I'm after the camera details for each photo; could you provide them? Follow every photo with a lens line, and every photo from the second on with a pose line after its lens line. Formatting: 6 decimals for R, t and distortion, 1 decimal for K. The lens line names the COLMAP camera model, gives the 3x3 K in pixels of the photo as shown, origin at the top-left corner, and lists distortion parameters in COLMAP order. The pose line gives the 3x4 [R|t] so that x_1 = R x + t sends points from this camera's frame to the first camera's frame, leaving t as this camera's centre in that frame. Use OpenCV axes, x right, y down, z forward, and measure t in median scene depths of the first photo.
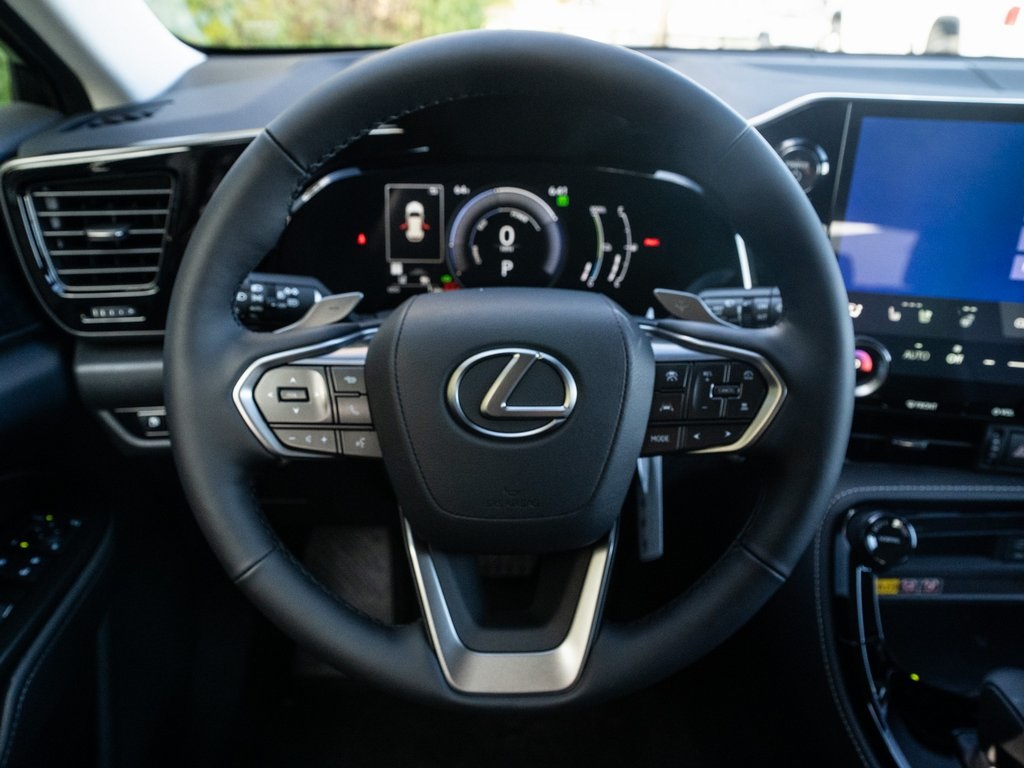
lens RADIAL K [[771.5, 0, 508.3], [0, 771.5, 391.4], [0, 0, 1]] dist [-0.068847, 0.034599]
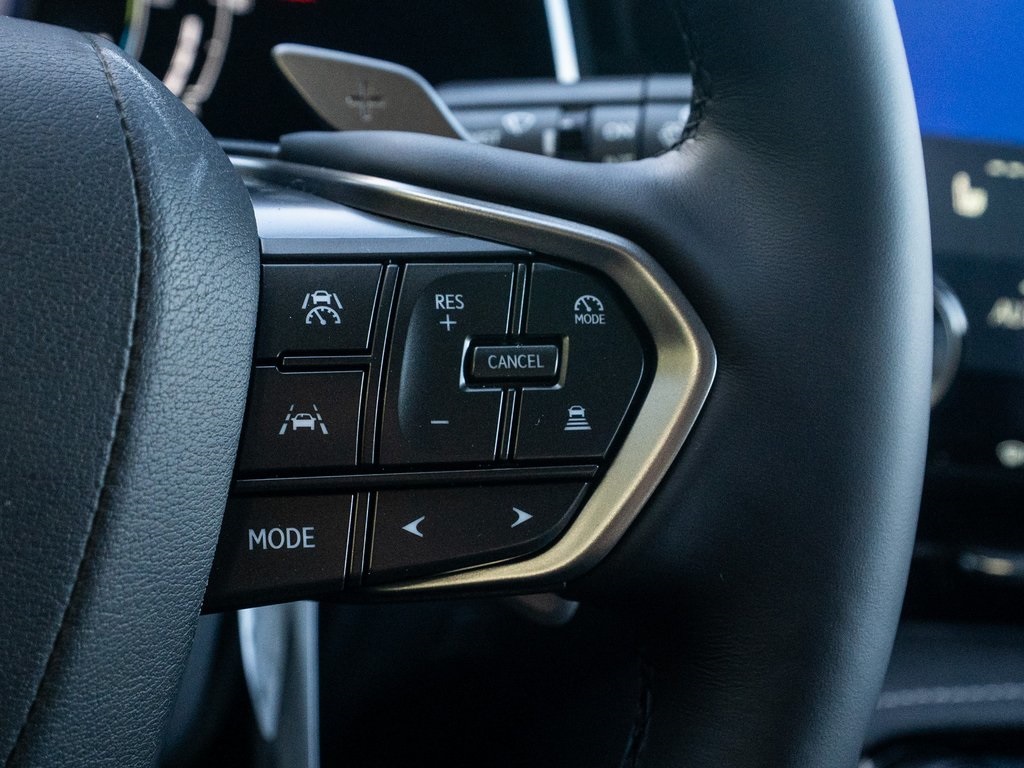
lens RADIAL K [[1416.2, 0, 511.6], [0, 1416.2, 391.9], [0, 0, 1]] dist [0.014873, 0.000000]
pose [[0.961168, 0.012083, 0.275700, 0.137399], [0.017780, 0.994254, -0.105563, 0.064602], [-0.275391, 0.106365, 0.955430, 0.496220]]
